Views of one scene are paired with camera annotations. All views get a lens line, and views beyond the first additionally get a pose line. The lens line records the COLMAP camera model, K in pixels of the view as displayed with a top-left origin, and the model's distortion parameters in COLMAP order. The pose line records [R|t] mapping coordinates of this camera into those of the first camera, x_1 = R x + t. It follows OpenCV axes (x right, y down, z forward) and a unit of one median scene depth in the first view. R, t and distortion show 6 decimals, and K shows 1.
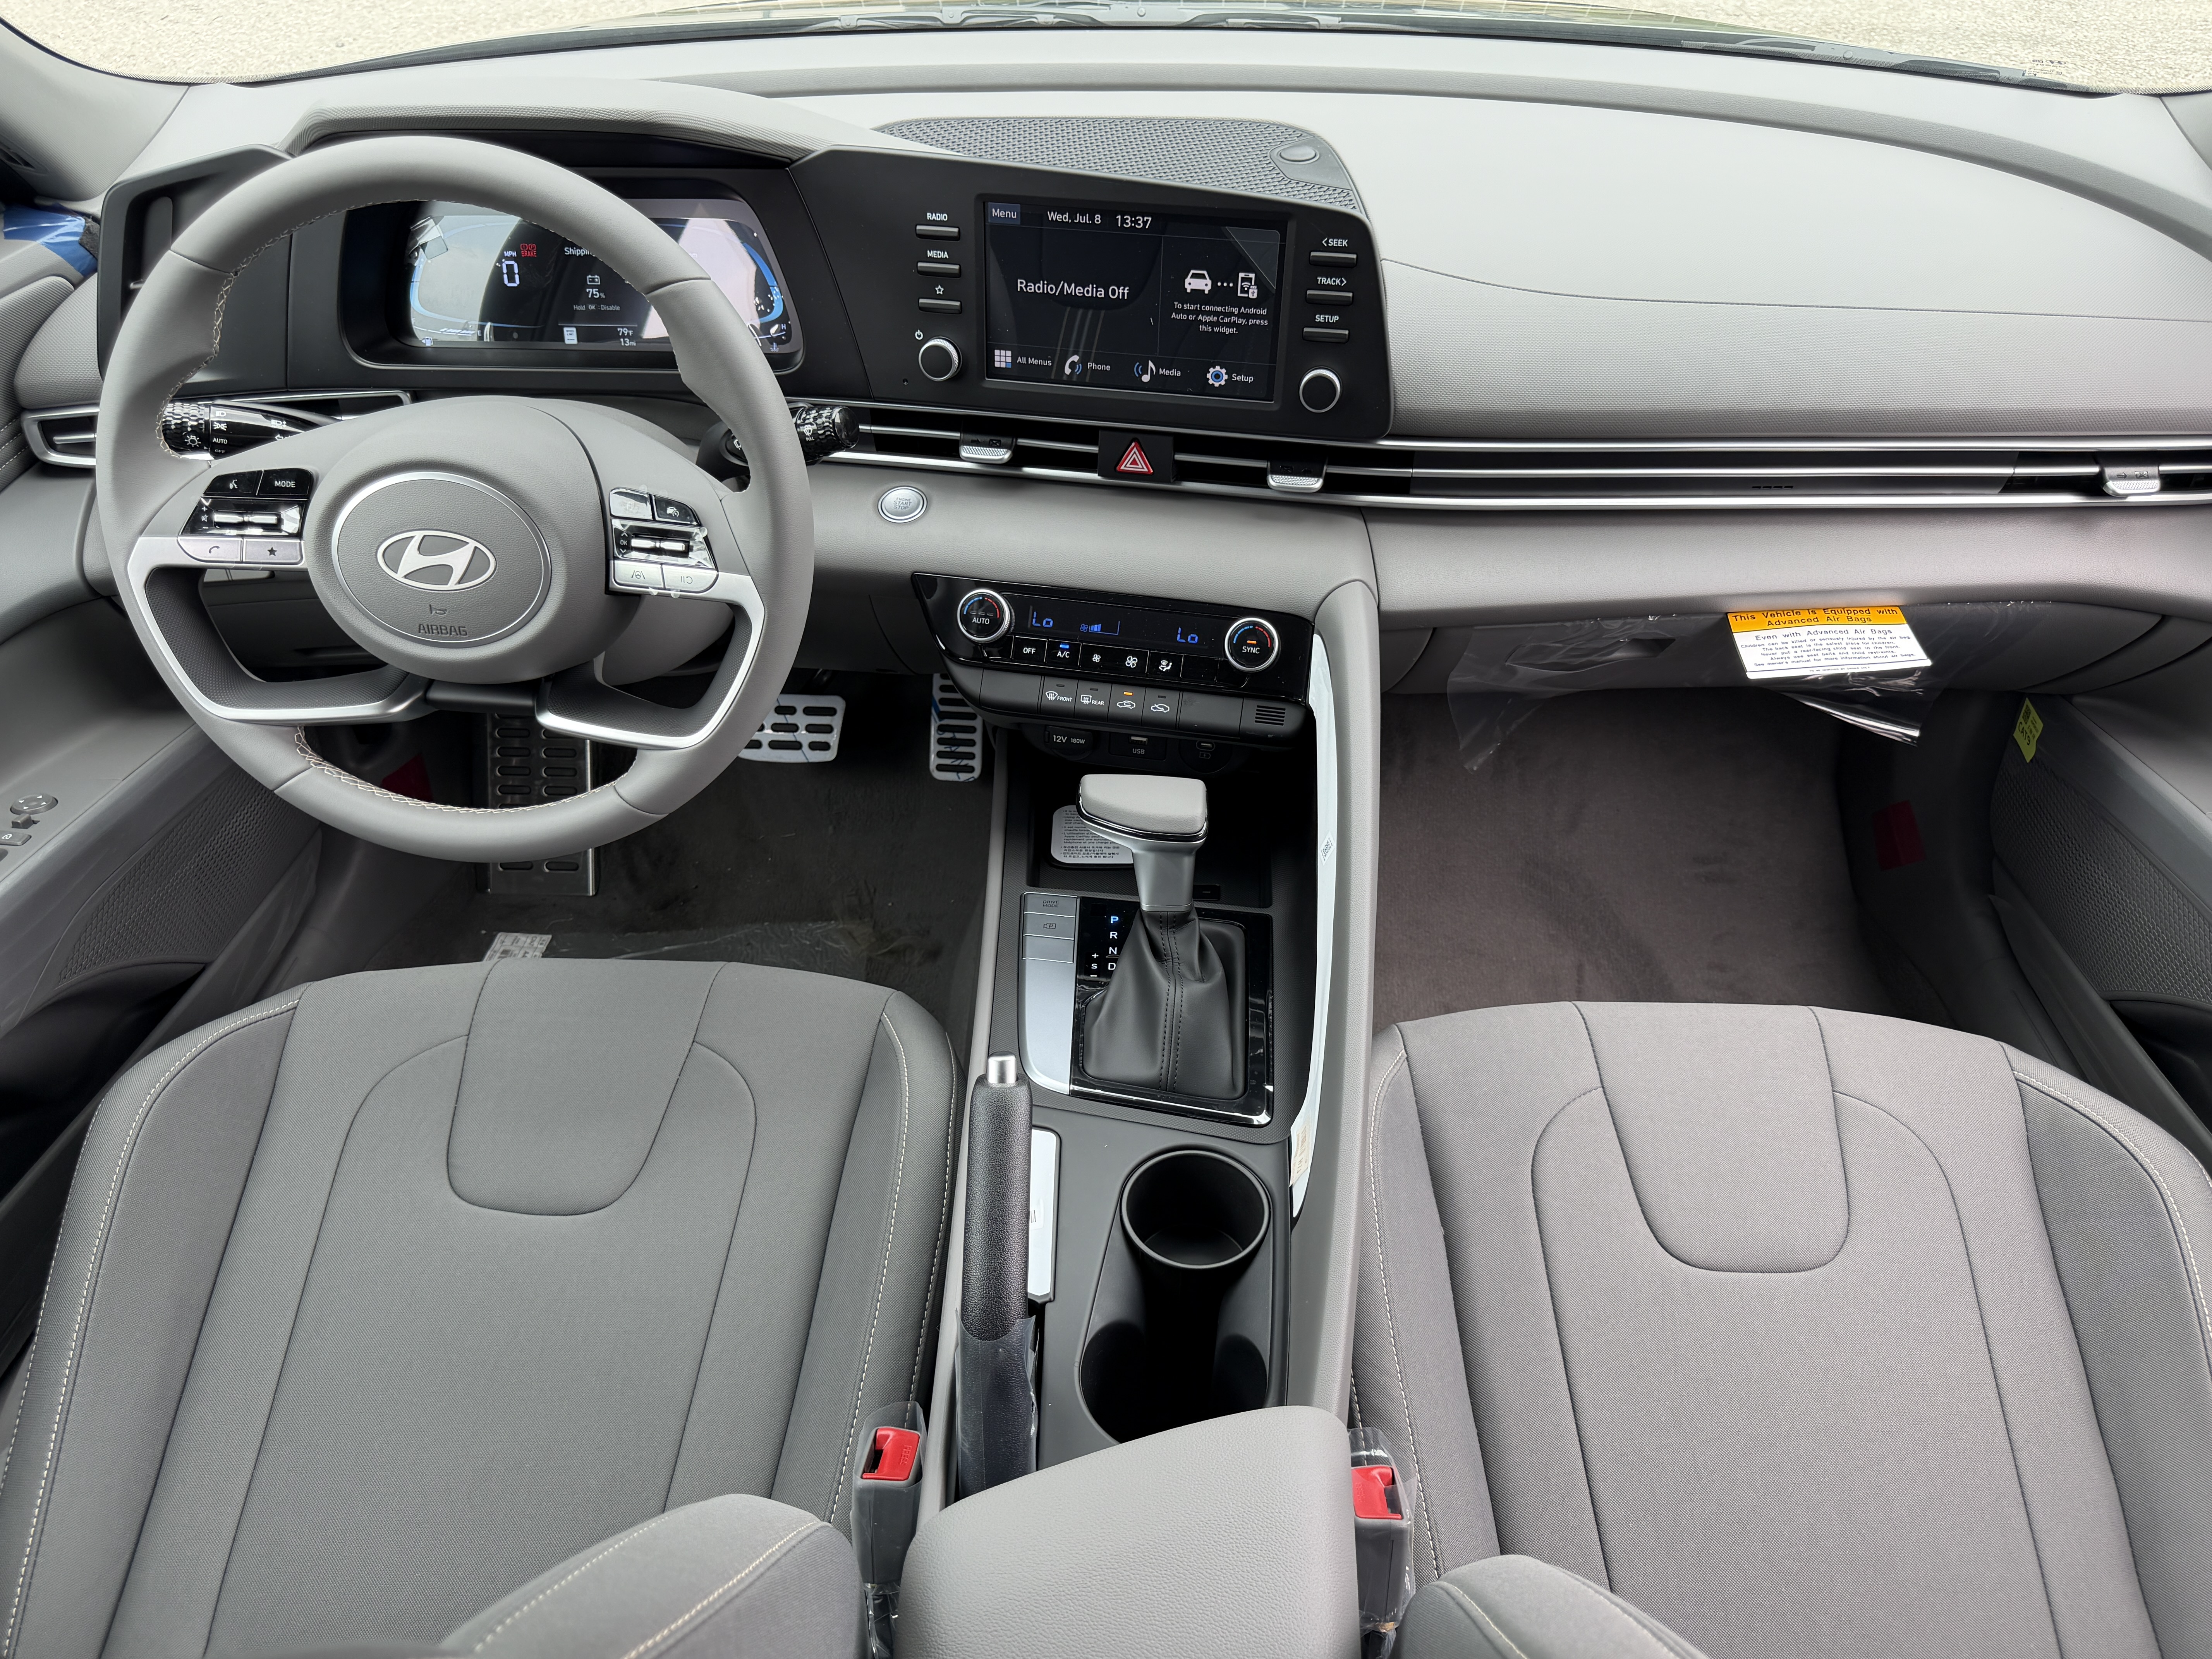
lens RADIAL K [[1598.7, 0, 1105.2], [0, 1598.7, 842.4], [0, 0, 1]] dist [0.157028, -0.326879]
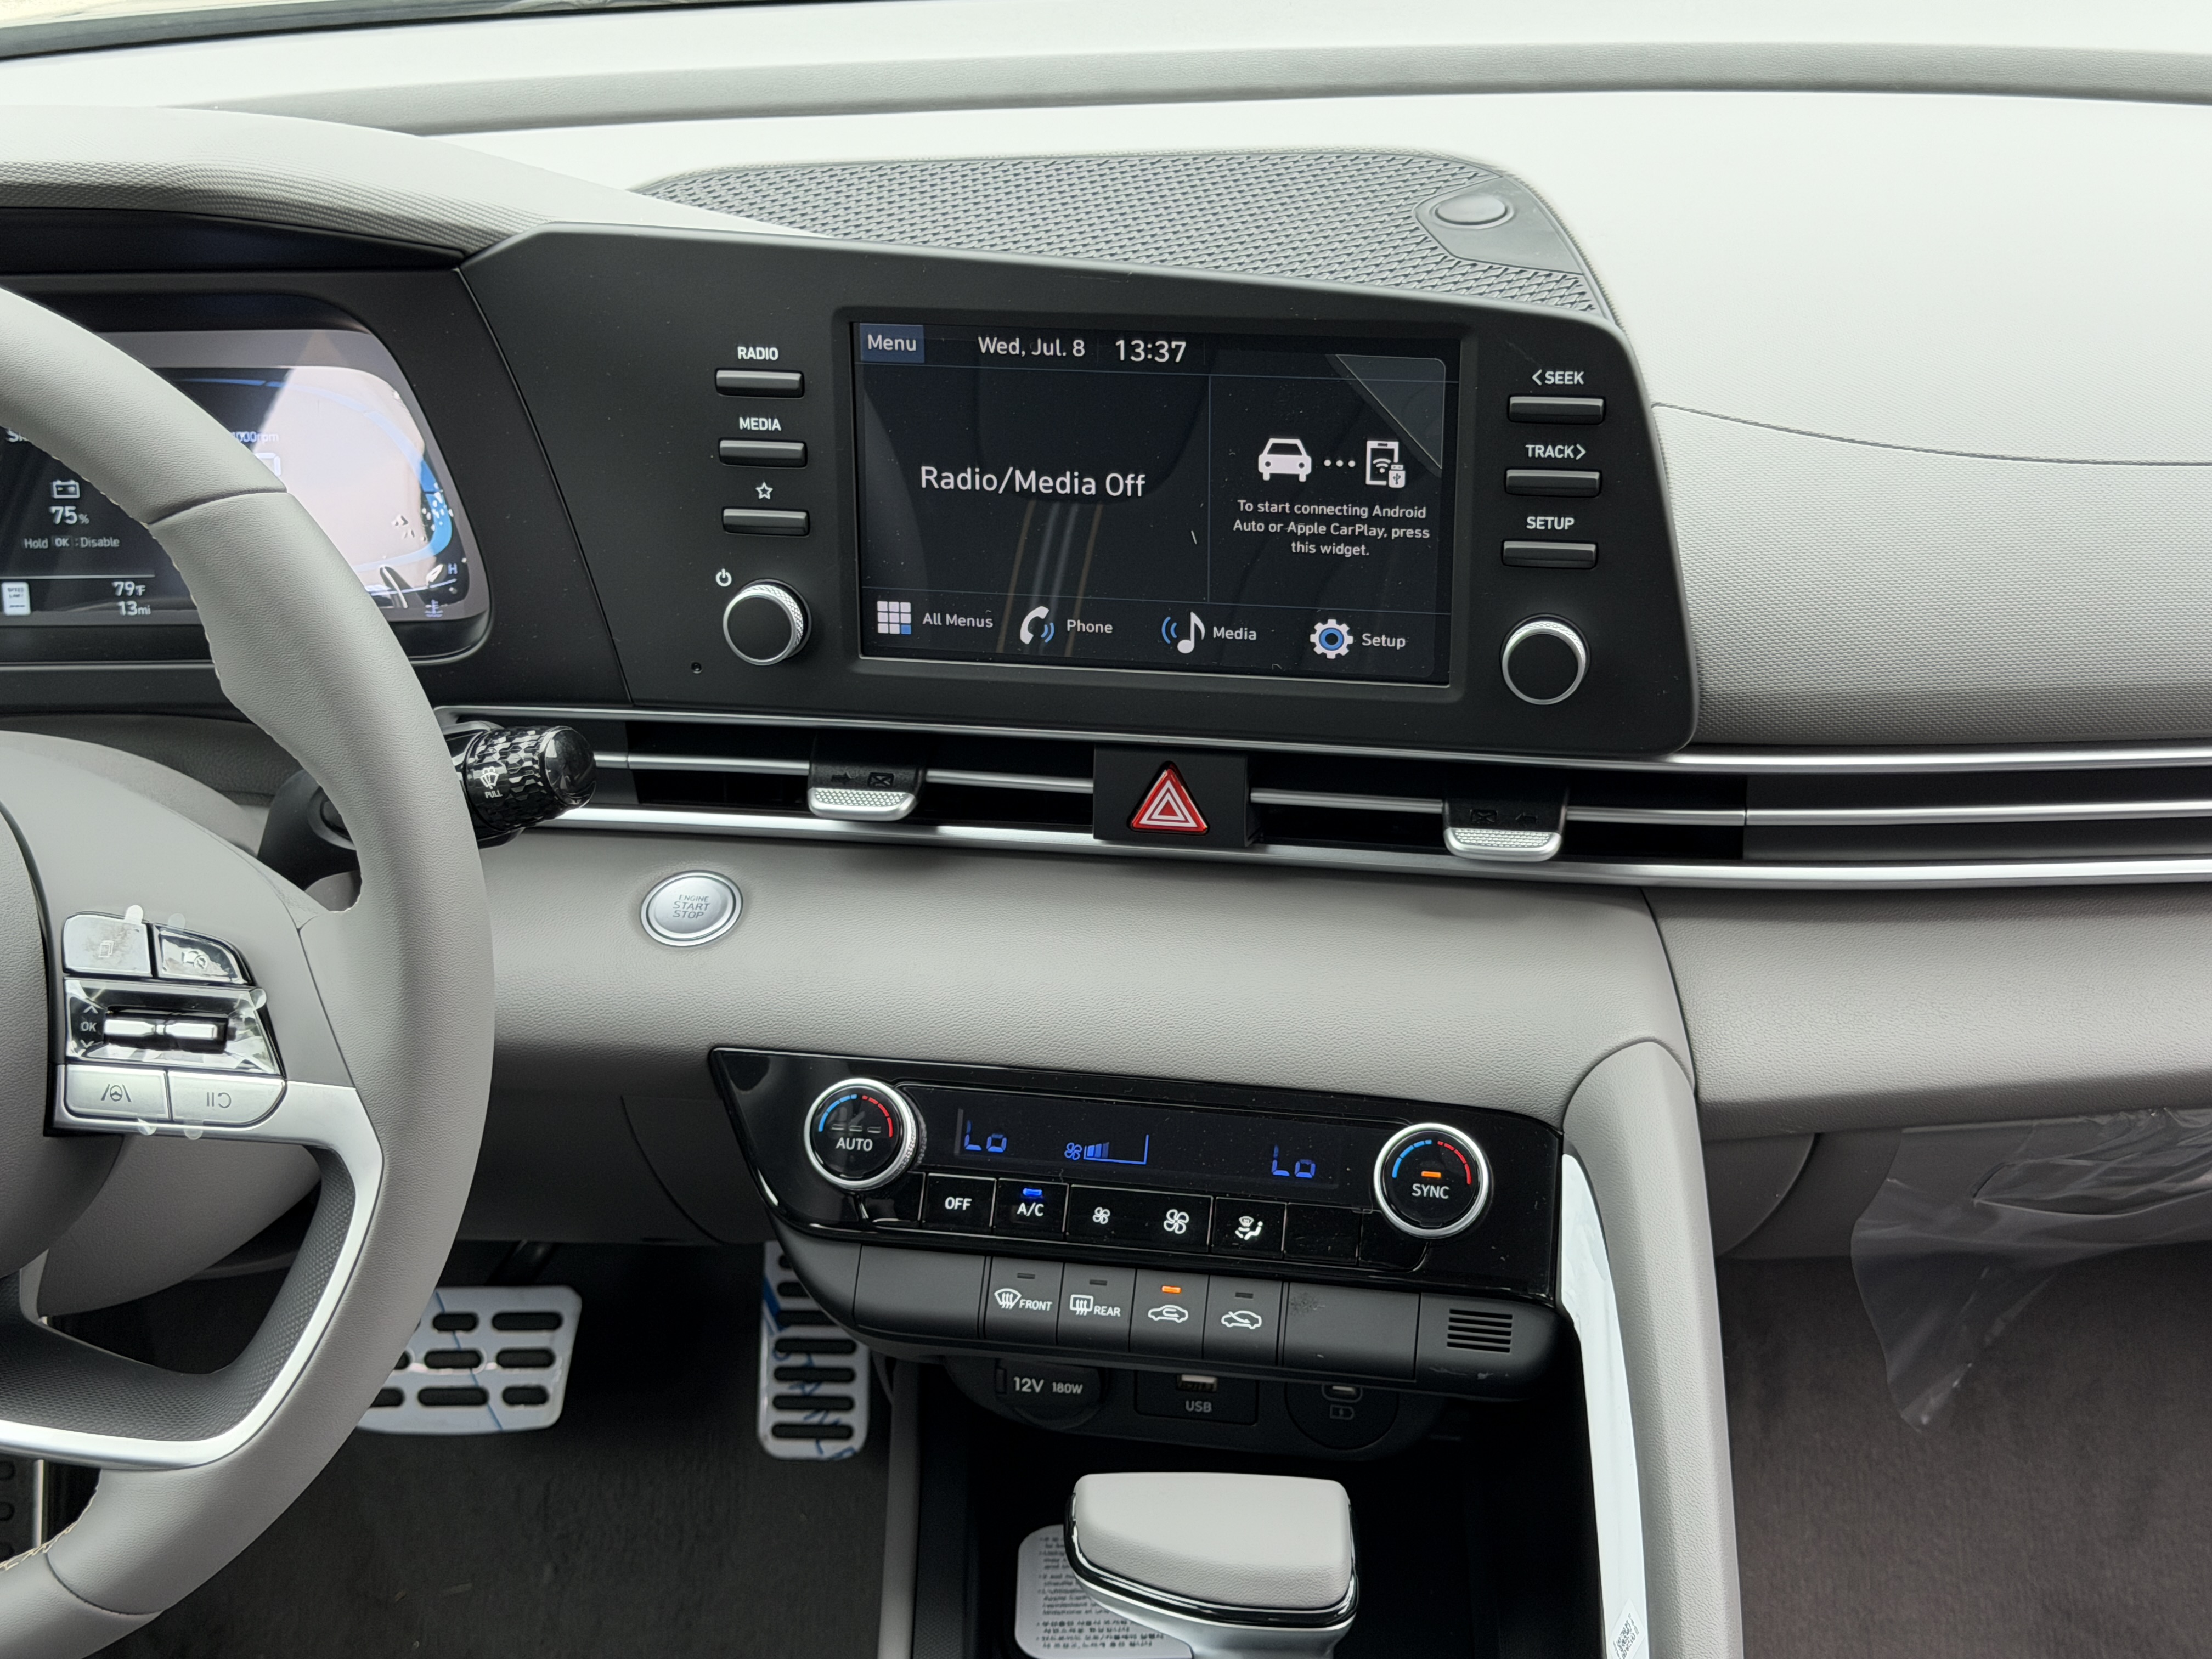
lens RADIAL K [[3188.4, 0, 1103.1], [0, 3188.4, 853.4], [0, 0, 1]] dist [0.146056, -0.068081]
pose [[0.999525, -0.030356, -0.005402, 0.003358], [0.028653, 0.979208, -0.200824, -0.032108], [0.011386, 0.200574, 0.979612, 0.064231]]
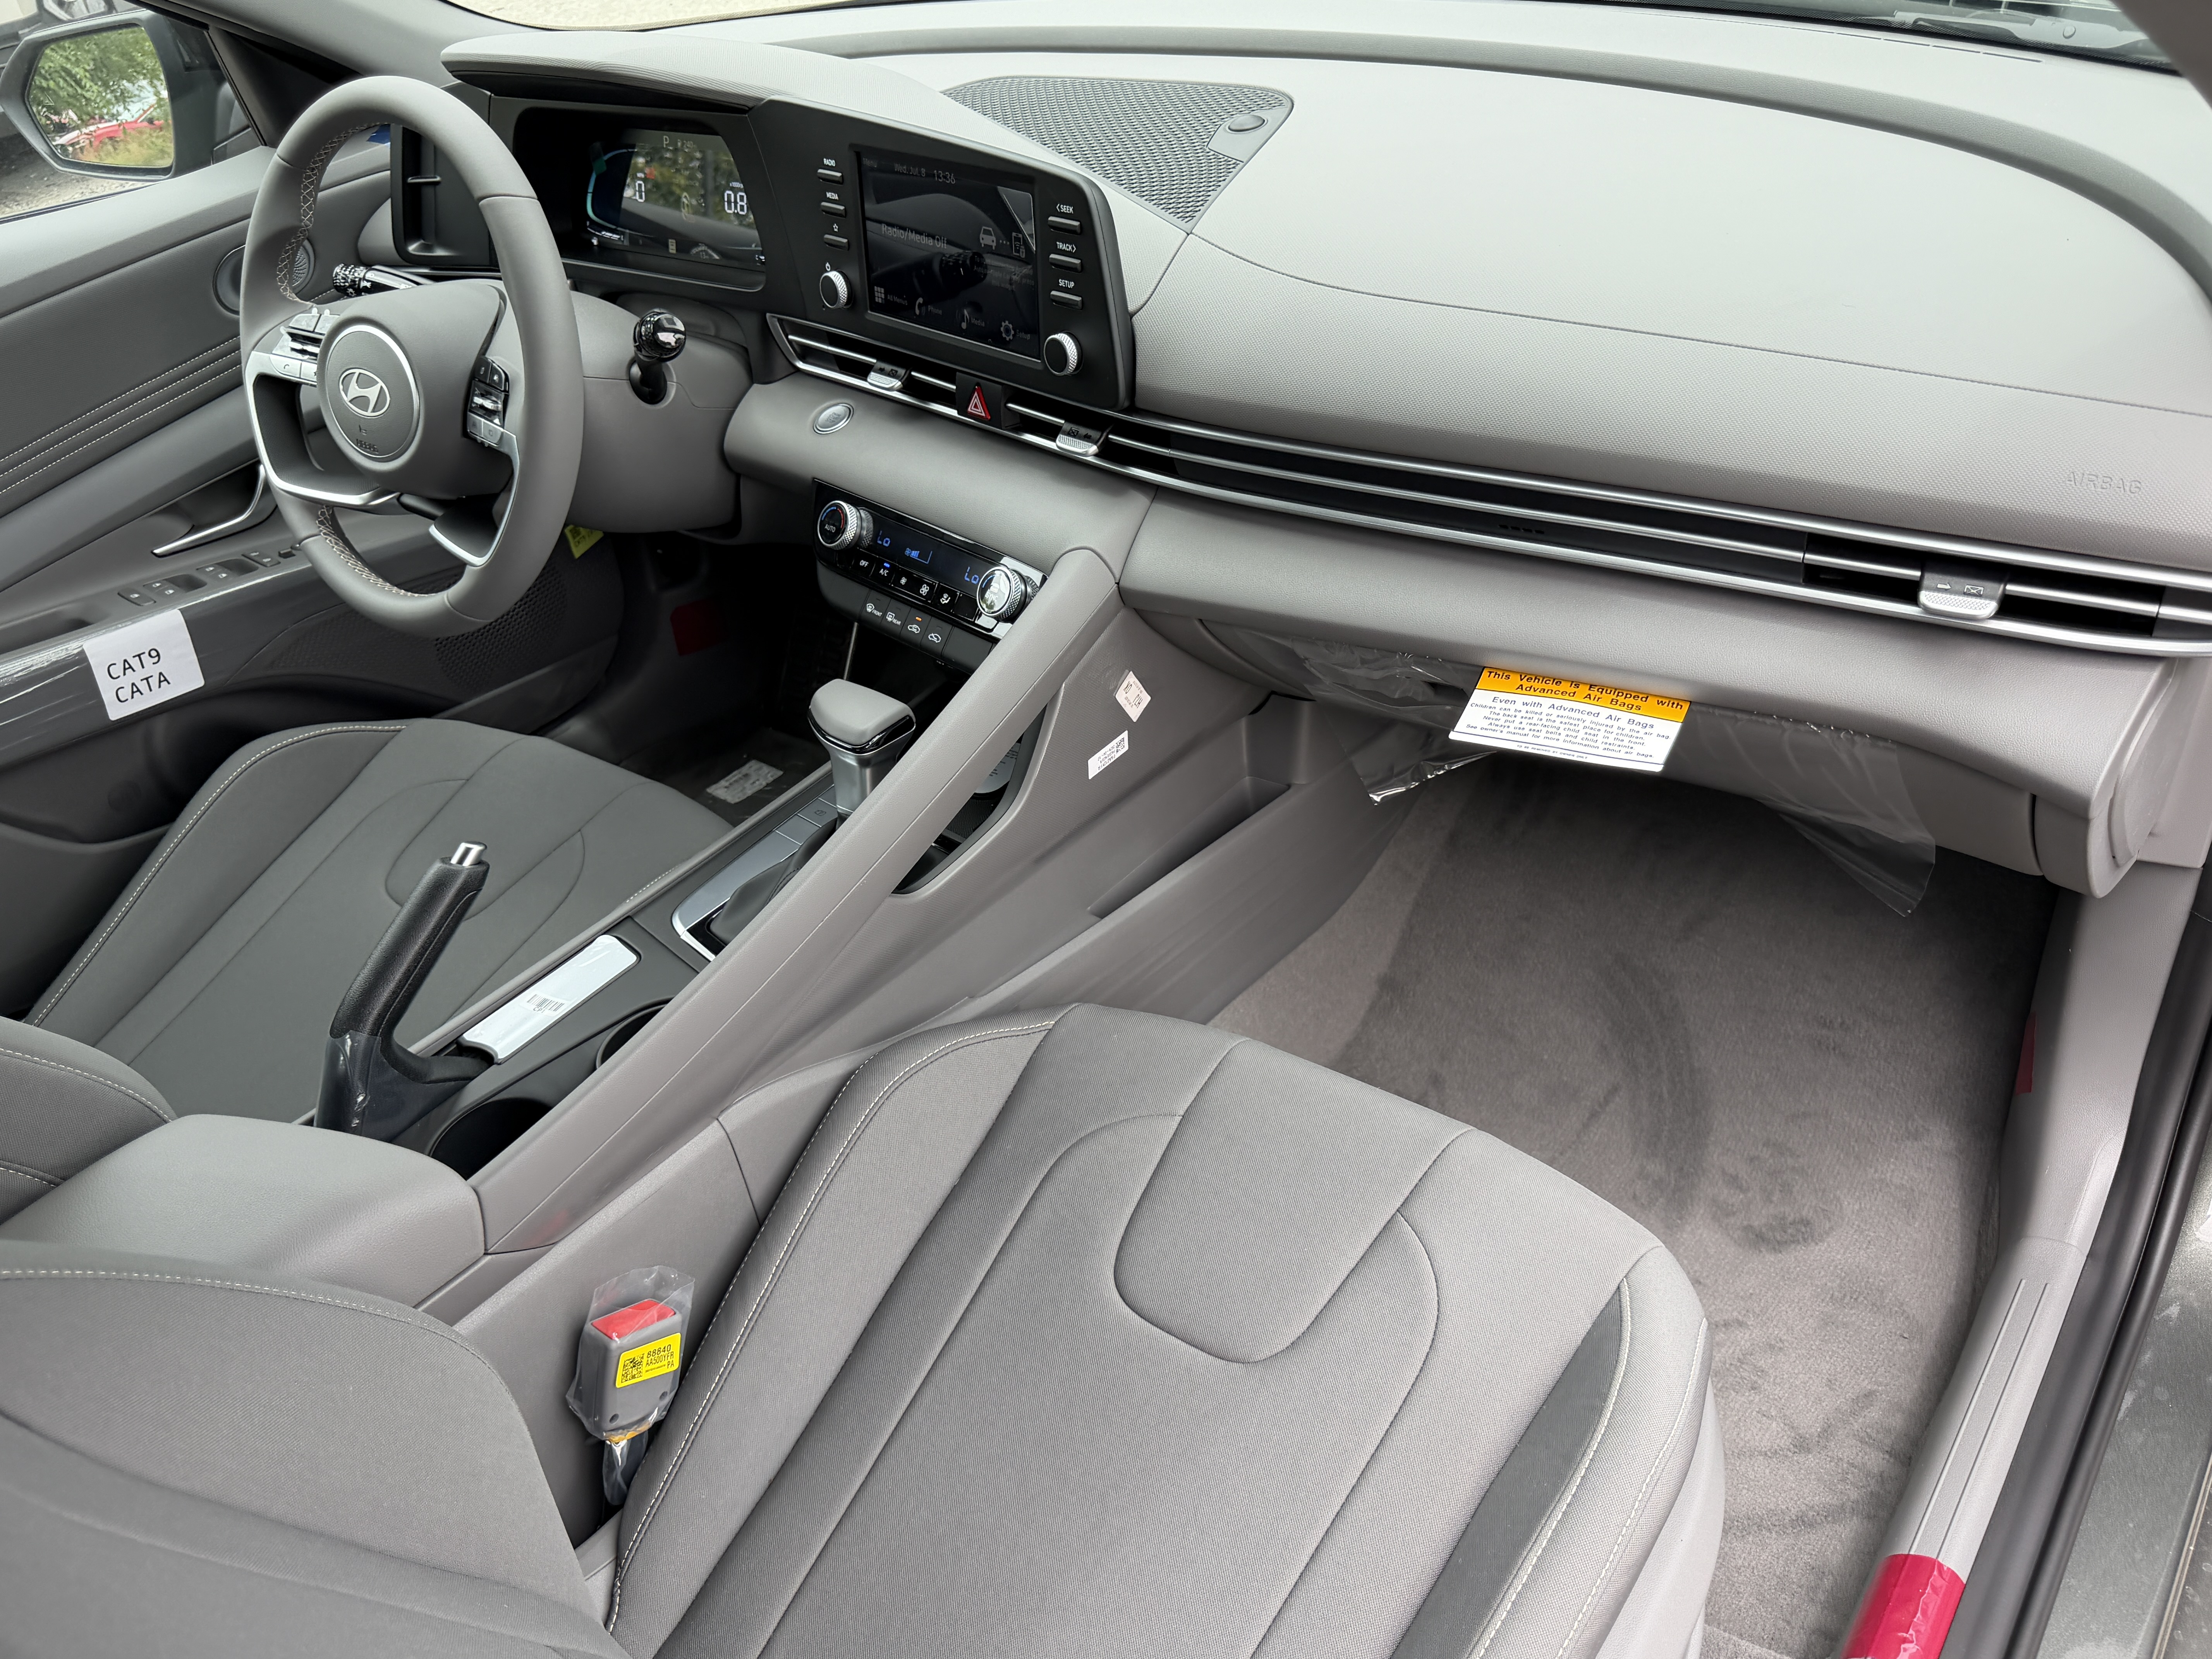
lens RADIAL K [[1704.9, 0, 1106.0], [0, 1704.9, 829.5], [0, 0, 1]] dist [0.138299, -0.270386]
pose [[0.816485, 0.255388, -0.517812, 0.763081], [-0.259622, 0.963465, 0.065815, -0.067727], [0.515702, 0.080698, 0.852959, 0.113821]]
